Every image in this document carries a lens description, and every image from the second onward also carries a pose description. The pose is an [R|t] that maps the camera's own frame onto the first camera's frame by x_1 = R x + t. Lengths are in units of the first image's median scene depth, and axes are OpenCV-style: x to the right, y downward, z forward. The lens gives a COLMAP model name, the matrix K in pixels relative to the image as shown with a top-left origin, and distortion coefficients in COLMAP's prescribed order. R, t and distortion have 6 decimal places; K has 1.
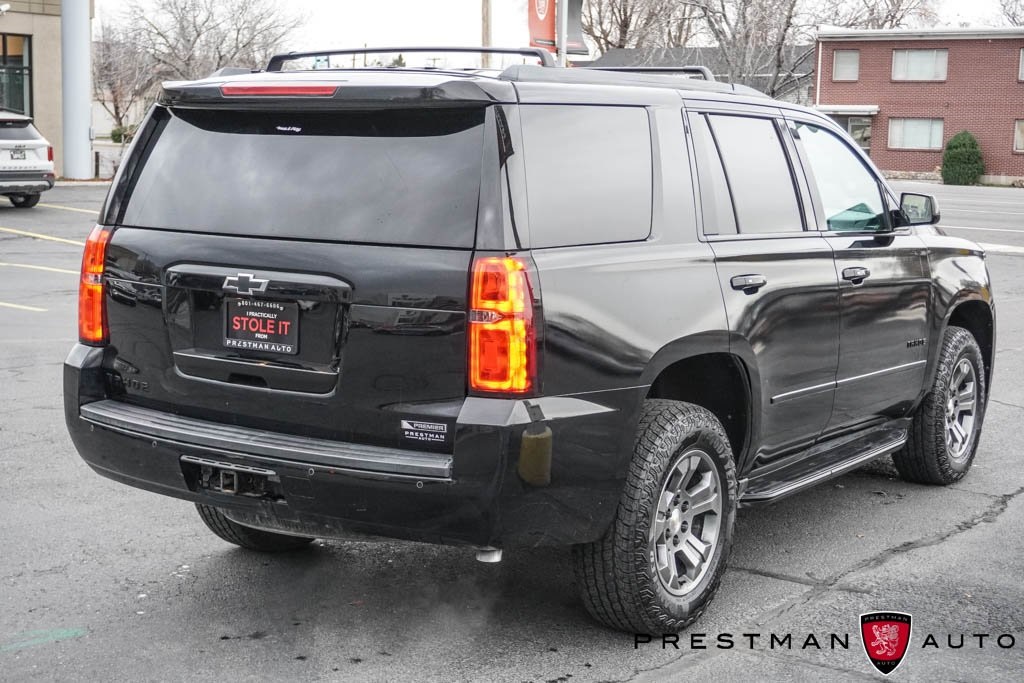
lens RADIAL K [[1658.9, 0, 512.5], [0, 1658.9, 341.9], [0, 0, 1]] dist [-0.048486, 0.000000]
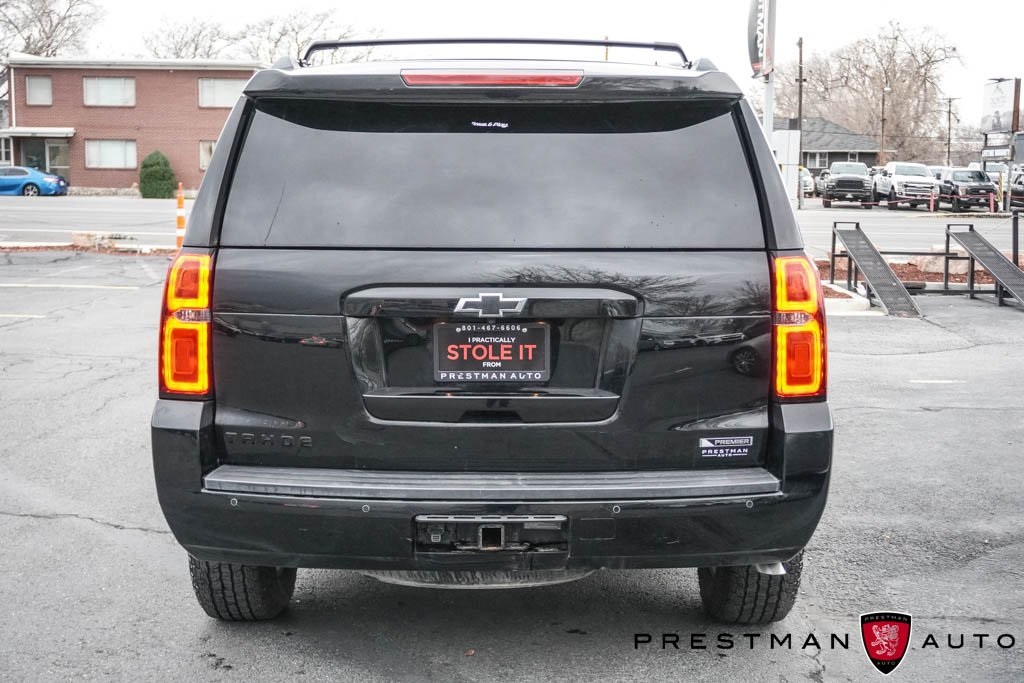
lens RADIAL K [[1412.1, 0, 509.7], [0, 1412.1, 340.5], [0, 0, 1]] dist [0.079612, 0.000000]
pose [[0.814284, -0.083482, 0.574431, -0.565981], [0.082113, 0.996219, 0.028382, -0.036080], [-0.574629, 0.024057, 0.818061, 0.389953]]
